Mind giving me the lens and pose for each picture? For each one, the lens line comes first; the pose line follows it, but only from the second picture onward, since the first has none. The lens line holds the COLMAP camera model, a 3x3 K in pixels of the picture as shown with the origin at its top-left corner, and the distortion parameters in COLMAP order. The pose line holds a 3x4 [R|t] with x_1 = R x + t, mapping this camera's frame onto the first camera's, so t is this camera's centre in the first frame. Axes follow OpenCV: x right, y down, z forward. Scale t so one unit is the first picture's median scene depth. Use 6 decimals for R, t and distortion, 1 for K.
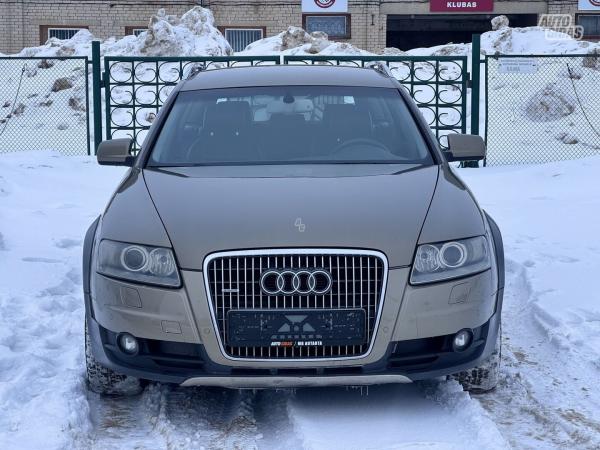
lens RADIAL K [[1354.6, 0, 294.4], [0, 1354.6, 222.0], [0, 0, 1]] dist [0.244465, 0.000000]
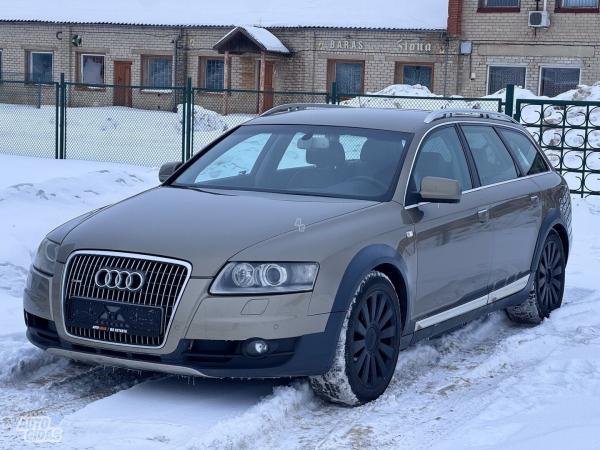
lens RADIAL K [[1354.6, 0, 297.8], [0, 1354.6, 230.5], [0, 0, 1]] dist [0.244465, 0.000000]
pose [[0.867752, 0.090439, -0.488699, 0.728968], [-0.101935, 0.994786, 0.003097, -0.019429], [0.486431, 0.047128, 0.872447, 0.011463]]
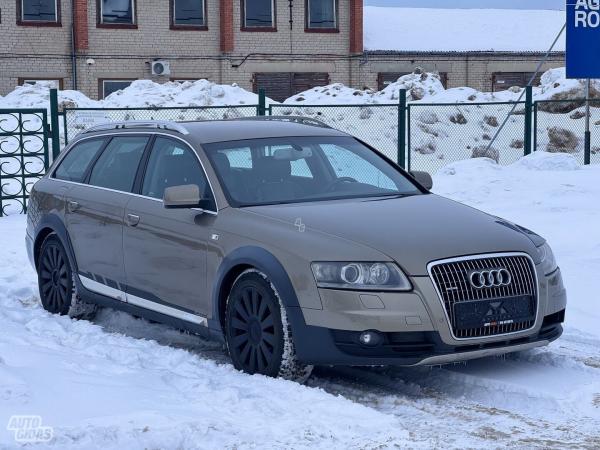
lens RADIAL K [[1354.6, 0, 297.6], [0, 1354.6, 224.3], [0, 0, 1]] dist [0.244465, 0.000000]
pose [[0.852150, -0.058832, 0.519980, -0.865788], [0.076108, 0.997028, -0.011920, -0.008081], [-0.517734, 0.049732, 0.854095, -0.067863]]
